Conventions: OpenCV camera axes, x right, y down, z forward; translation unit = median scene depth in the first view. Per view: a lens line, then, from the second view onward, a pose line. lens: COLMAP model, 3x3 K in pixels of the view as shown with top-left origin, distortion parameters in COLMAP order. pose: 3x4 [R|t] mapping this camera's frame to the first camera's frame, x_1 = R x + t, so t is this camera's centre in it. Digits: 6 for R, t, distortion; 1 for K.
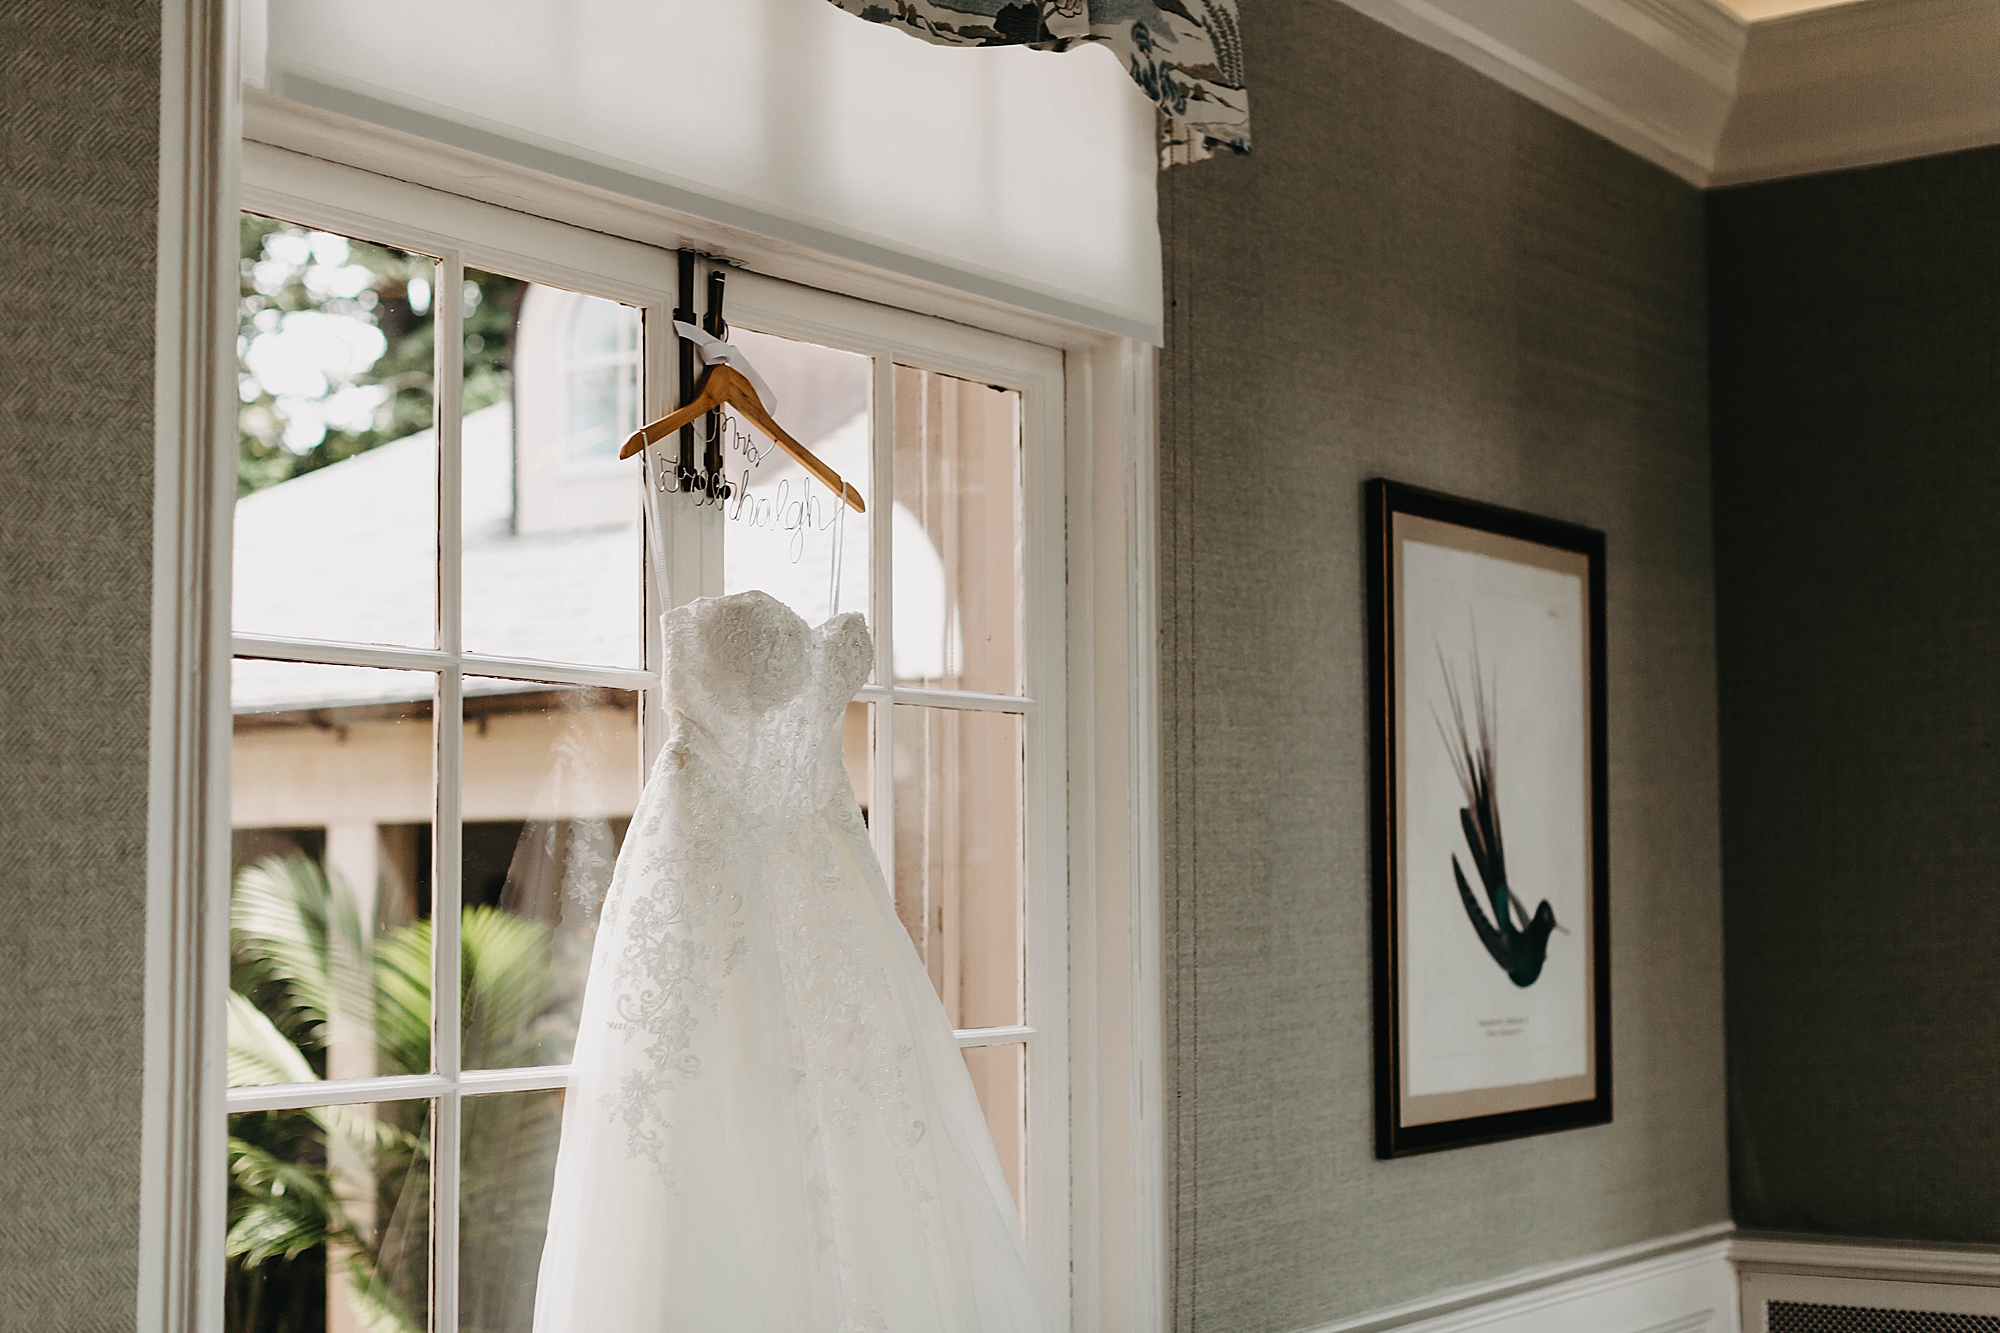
lens RADIAL K [[2925.9, 0, 1000.0], [0, 2925.9, 666.5], [0, 0, 1]] dist [0.034346, 0.053316]
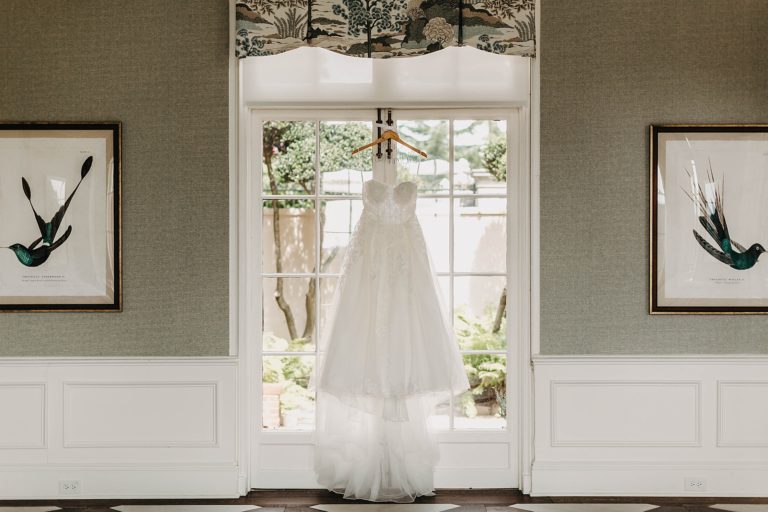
lens RADIAL K [[1123.5, 0, 384.0], [0, 1123.5, 256.0], [0, 0, 1]] dist [0.034346, 0.053316]
pose [[0.576354, 0.004008, -0.817190, 1.395999], [0.061198, 0.996968, 0.048052, 0.012208], [0.814906, -0.077705, 0.574361, -0.078276]]
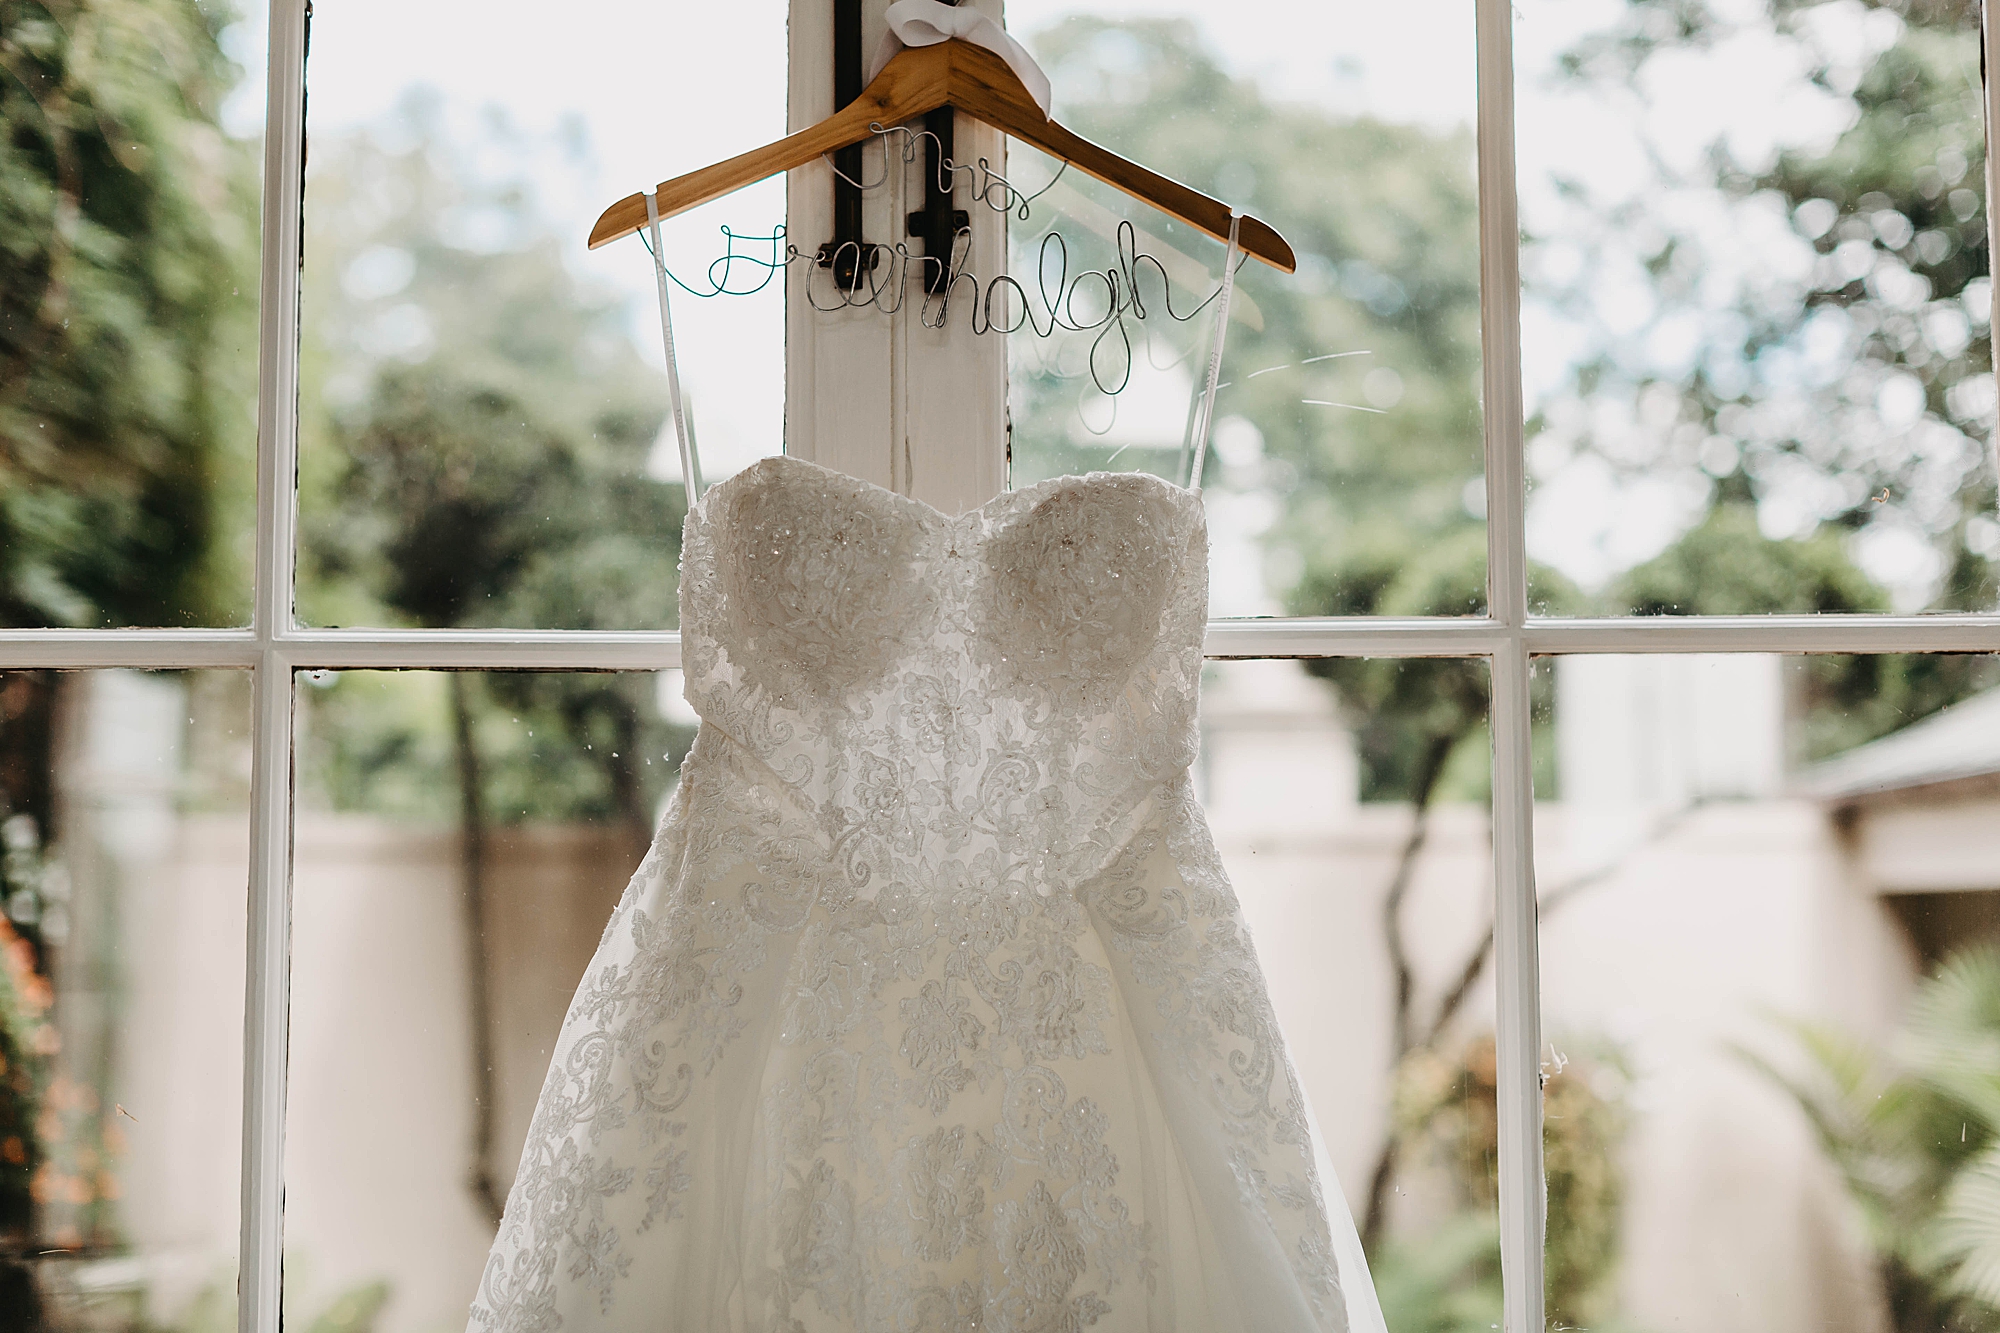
lens RADIAL K [[2925.9, 0, 1000.0], [0, 2925.9, 666.5], [0, 0, 1]] dist [0.034346, 0.053316]
pose [[0.598400, -0.074548, -0.797722, 0.319543], [0.063436, 0.996944, -0.045580, 0.033195], [0.798683, -0.023330, 0.601300, 0.687677]]
